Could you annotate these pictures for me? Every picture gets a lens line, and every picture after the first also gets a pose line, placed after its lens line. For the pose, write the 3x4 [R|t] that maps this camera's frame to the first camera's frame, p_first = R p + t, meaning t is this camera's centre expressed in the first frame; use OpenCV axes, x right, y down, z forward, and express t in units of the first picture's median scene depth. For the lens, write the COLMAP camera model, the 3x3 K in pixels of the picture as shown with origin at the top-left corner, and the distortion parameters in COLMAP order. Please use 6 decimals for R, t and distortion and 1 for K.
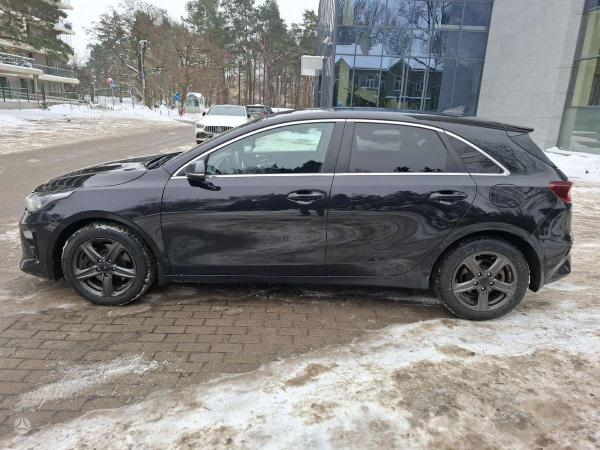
lens RADIAL K [[414.9, 0, 300.0], [0, 414.9, 225.0], [0, 0, 1]] dist [0.056364, -0.063342]
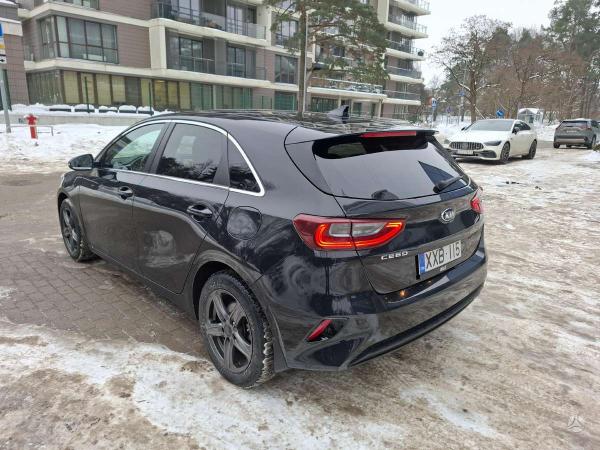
lens RADIAL K [[418.0, 0, 300.0], [0, 418.0, 225.0], [0, 0, 1]] dist [0.040858, -0.034167]
pose [[0.703298, 0.153739, -0.694072, 1.047905], [-0.183946, 0.982440, 0.031223, -0.104089], [0.686685, 0.105712, 0.719228, 0.525690]]
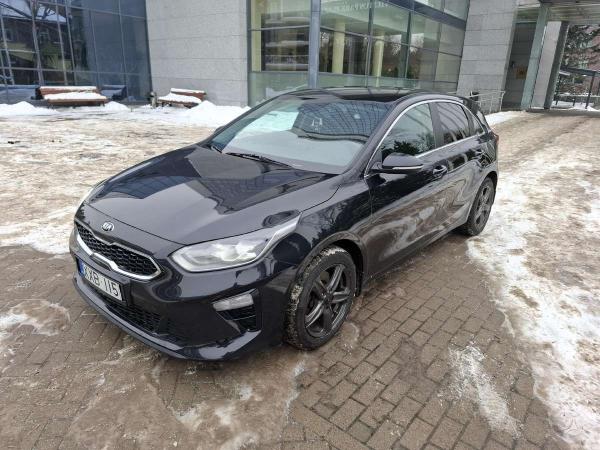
lens RADIAL K [[414.9, 0, 300.0], [0, 414.9, 225.0], [0, 0, 1]] dist [0.056364, -0.063342]
pose [[0.636197, -0.272958, 0.721628, -1.084312], [0.204376, 0.961535, 0.183522, -0.212579], [-0.743965, 0.030727, 0.667512, 0.495586]]
